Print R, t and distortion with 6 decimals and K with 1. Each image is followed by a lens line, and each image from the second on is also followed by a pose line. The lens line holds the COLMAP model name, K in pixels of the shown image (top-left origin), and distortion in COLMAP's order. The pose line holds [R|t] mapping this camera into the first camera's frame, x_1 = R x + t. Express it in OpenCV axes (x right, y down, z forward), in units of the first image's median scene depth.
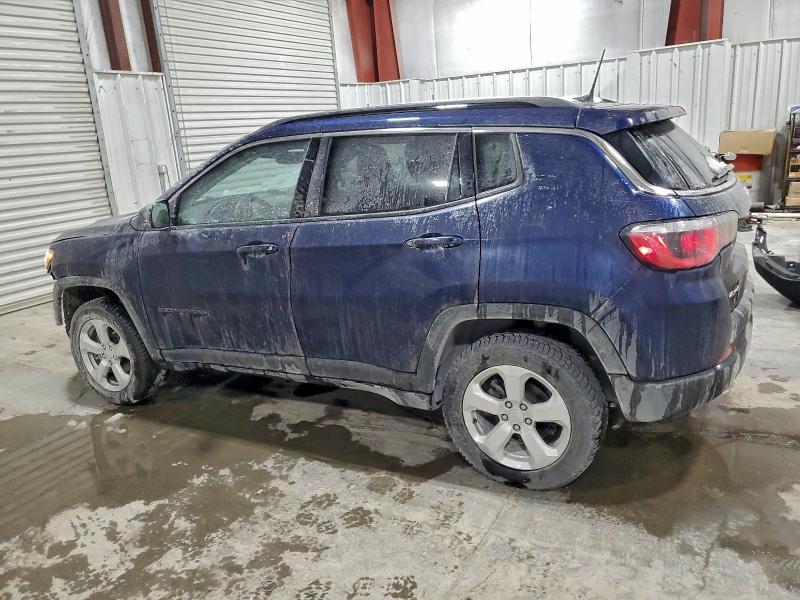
lens RADIAL K [[612.1, 0, 401.9], [0, 612.1, 299.2], [0, 0, 1]] dist [0.027859, -0.014372]
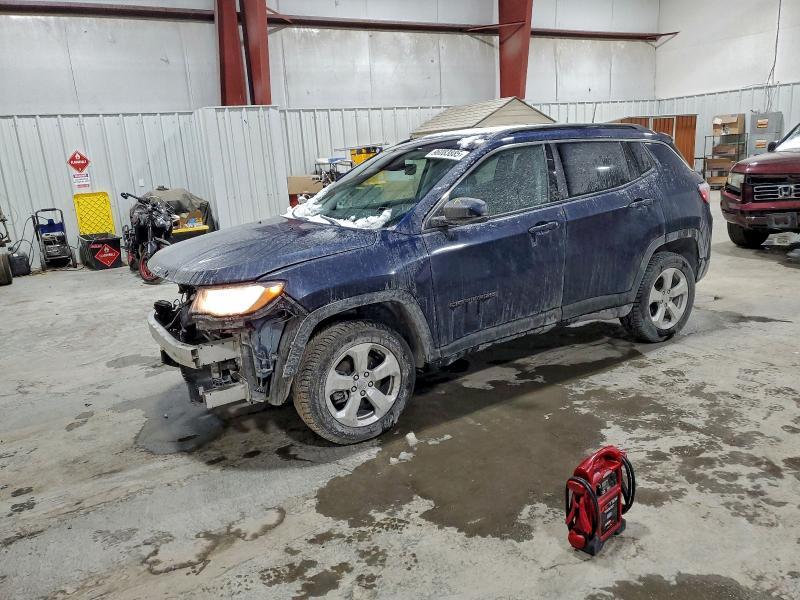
lens RADIAL K [[612.1, 0, 401.5], [0, 612.1, 300.9], [0, 0, 1]] dist [0.027859, -0.014372]
pose [[0.512774, -0.170732, 0.841376, -1.524925], [0.253953, 0.966334, 0.041317, -0.062789], [-0.820104, 0.192484, 0.538868, 0.595976]]
